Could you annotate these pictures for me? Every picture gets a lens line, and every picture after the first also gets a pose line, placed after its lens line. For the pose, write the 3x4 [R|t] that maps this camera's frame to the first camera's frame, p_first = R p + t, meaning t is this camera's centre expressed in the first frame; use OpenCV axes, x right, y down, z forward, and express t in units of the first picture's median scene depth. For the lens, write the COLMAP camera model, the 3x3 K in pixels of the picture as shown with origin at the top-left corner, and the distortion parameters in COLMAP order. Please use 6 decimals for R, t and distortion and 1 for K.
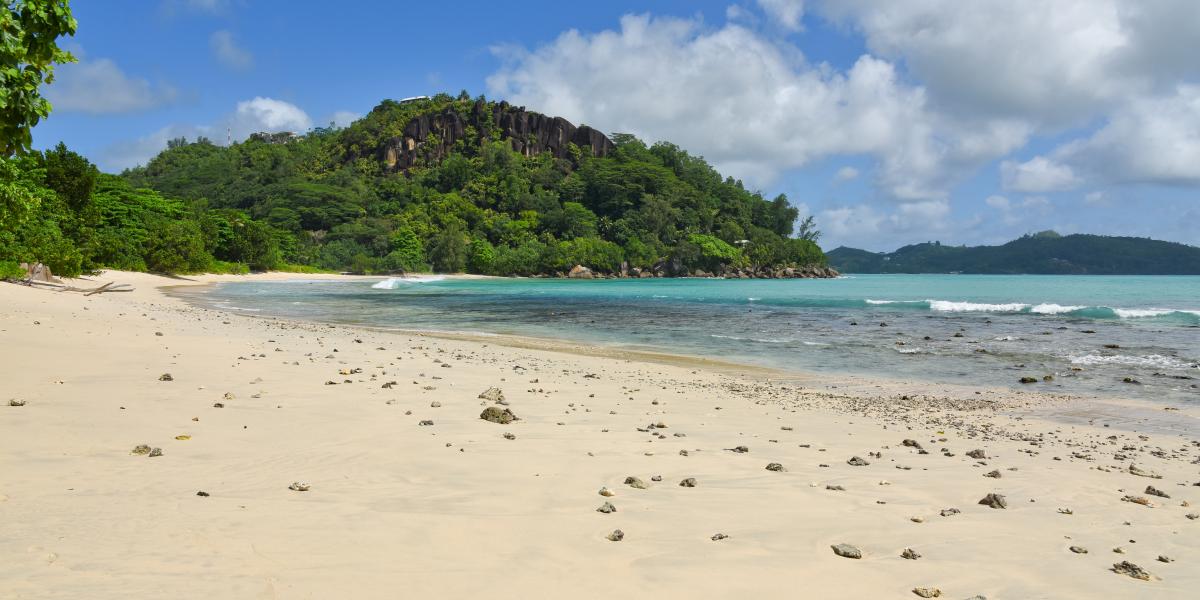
lens RADIAL K [[828.7, 0, 600.0], [0, 828.7, 300.0], [0, 0, 1]] dist [-0.113565, 0.072266]
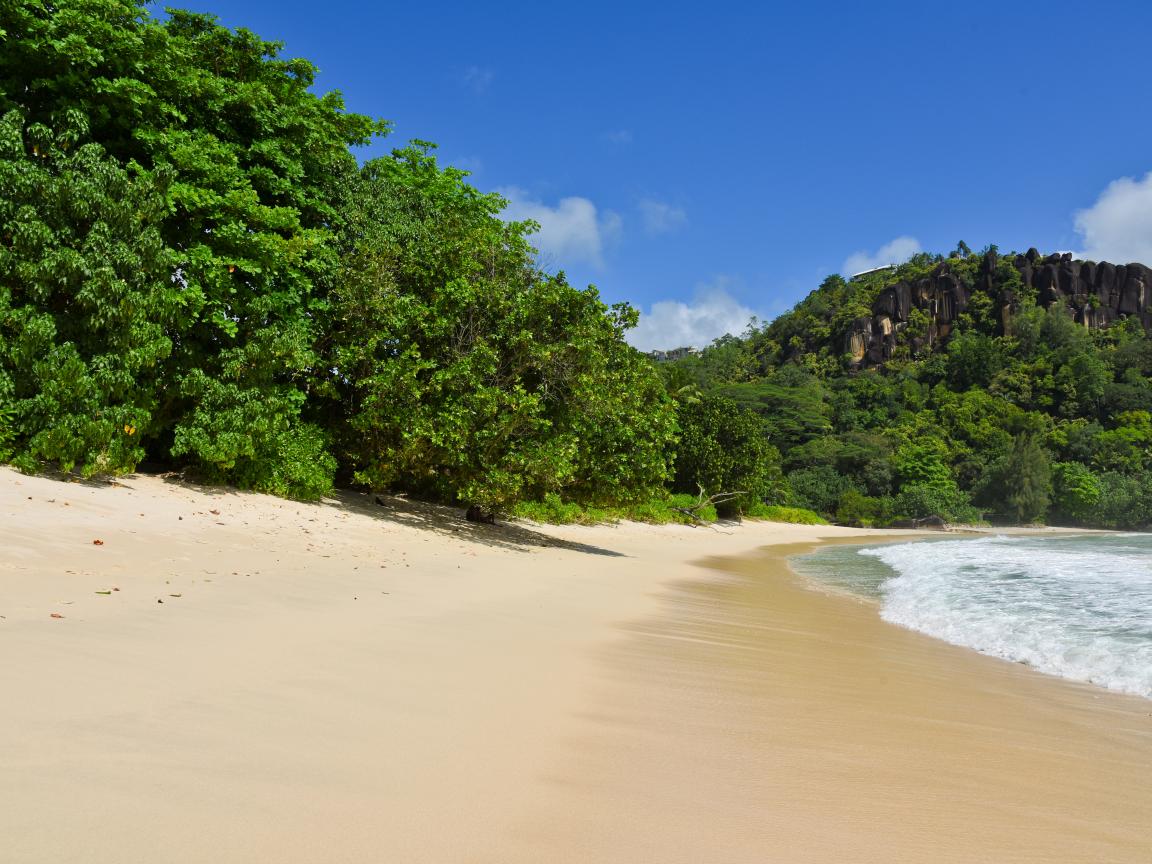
lens RADIAL K [[891.9, 0, 576.0], [0, 891.9, 432.0], [0, 0, 1]] dist [-0.101478, 0.059678]
pose [[0.895153, -0.043538, -0.443628, -0.153489], [-0.018480, 0.990739, -0.134520, -0.008737], [0.445377, 0.128614, 0.886058, 0.300831]]
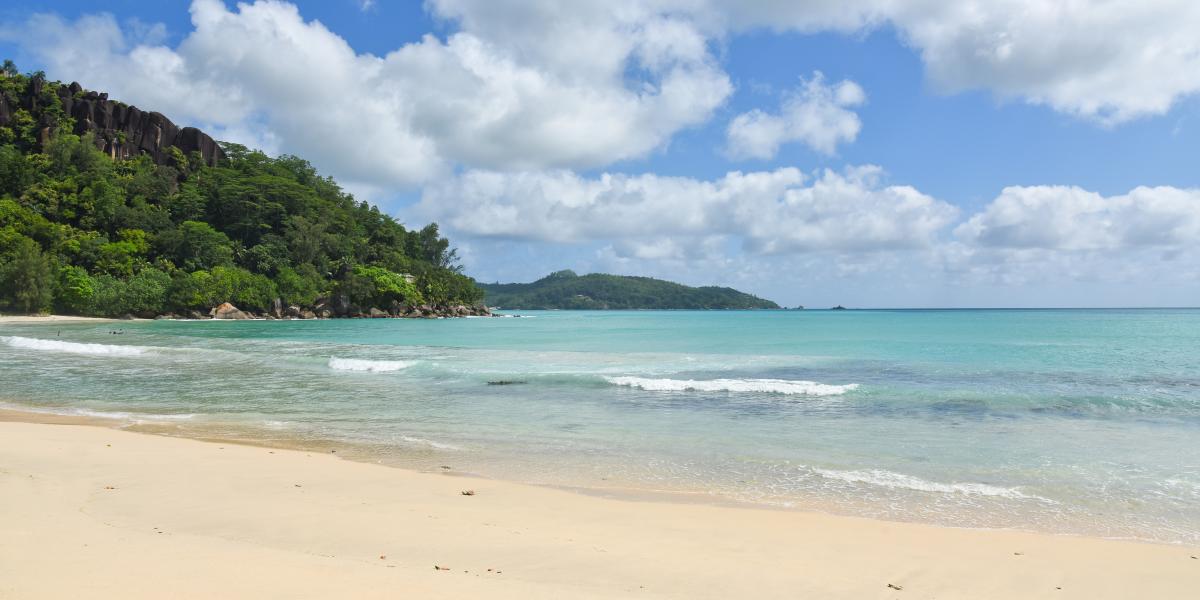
lens RADIAL K [[828.7, 0, 600.0], [0, 828.7, 300.0], [0, 0, 1]] dist [-0.113565, 0.072266]
pose [[0.844196, 0.002858, 0.536027, -0.110945], [0.020684, 0.999067, -0.037903, -0.007509], [-0.535636, 0.043085, 0.843349, 0.153271]]
